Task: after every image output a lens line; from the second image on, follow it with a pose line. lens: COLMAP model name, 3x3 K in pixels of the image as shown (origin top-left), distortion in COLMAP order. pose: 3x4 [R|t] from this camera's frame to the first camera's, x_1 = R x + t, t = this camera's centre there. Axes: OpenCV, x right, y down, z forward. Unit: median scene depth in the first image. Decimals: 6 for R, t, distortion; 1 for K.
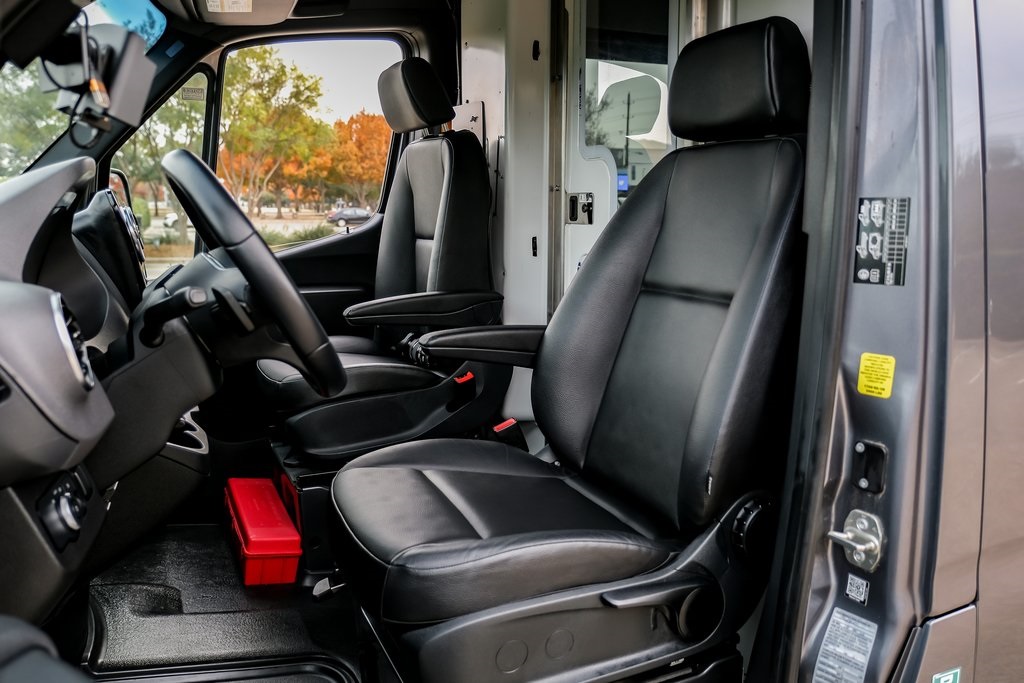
lens RADIAL K [[771.6, 0, 513.6], [0, 771.6, 282.1], [0, 0, 1]] dist [-0.007394, -0.001911]
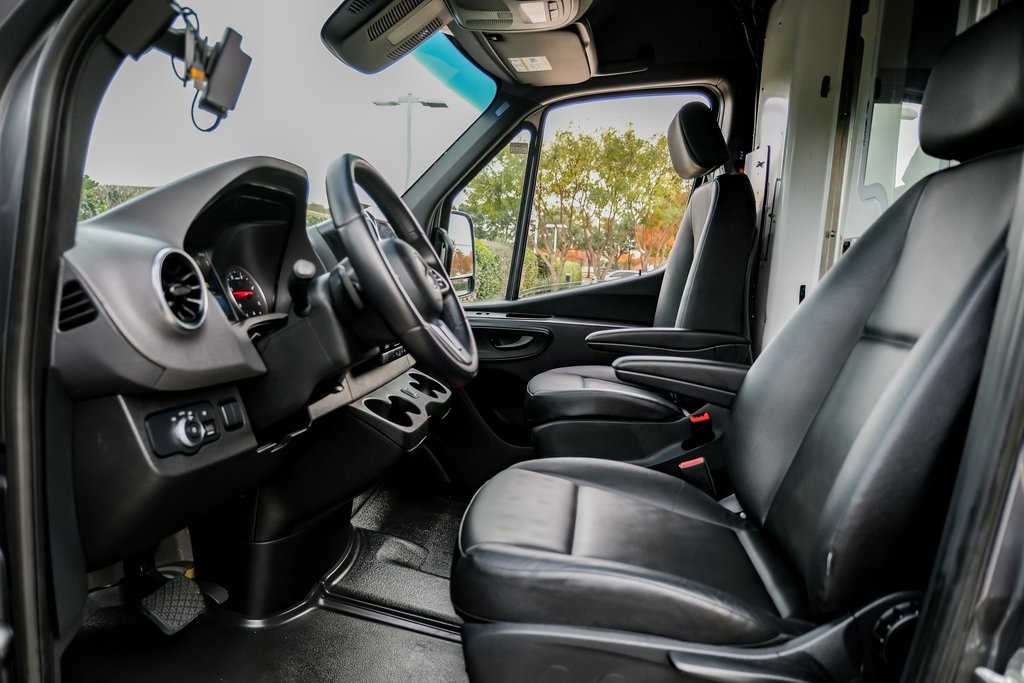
lens RADIAL K [[678.1, 0, 527.5], [0, 678.1, 341.5], [0, 0, 1]] dist [-0.011034, 0.005691]
pose [[0.865207, 0.105788, -0.490129, 0.153977], [-0.107294, 0.993910, 0.025121, 0.026309], [0.489802, 0.030853, 0.871288, 0.118273]]
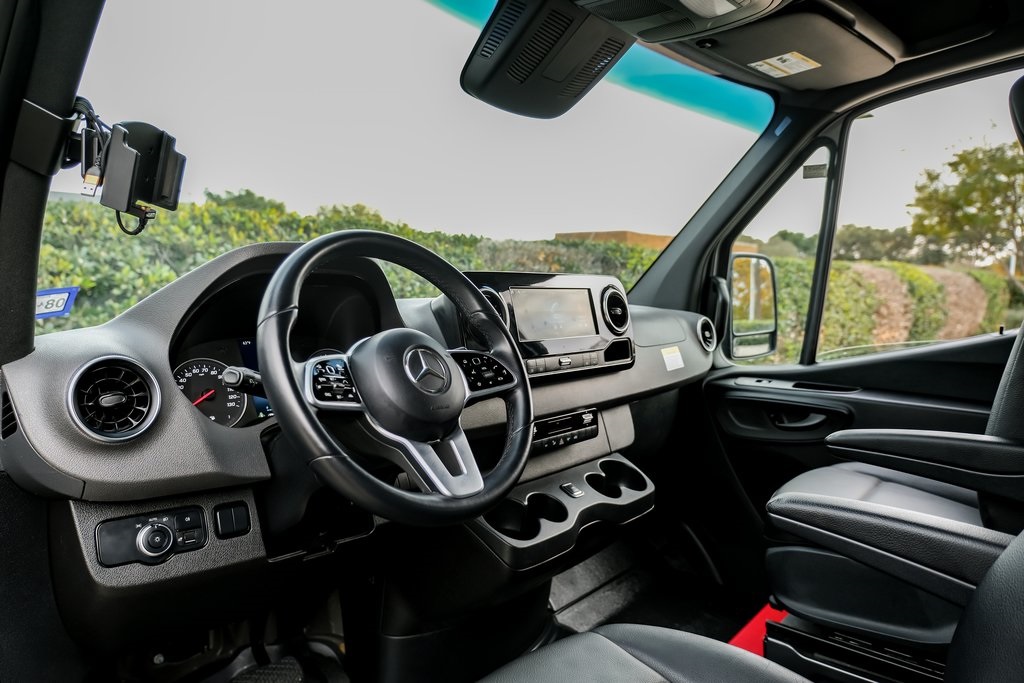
lens RADIAL K [[687.2, 0, 512.0], [0, 687.2, 341.5], [0, 0, 1]] dist [-0.053460, 0.001282]
pose [[0.408459, 0.088673, -0.908459, 0.214722], [-0.111850, 0.992632, 0.046599, -0.043225], [0.905898, 0.082578, 0.415367, 0.389078]]
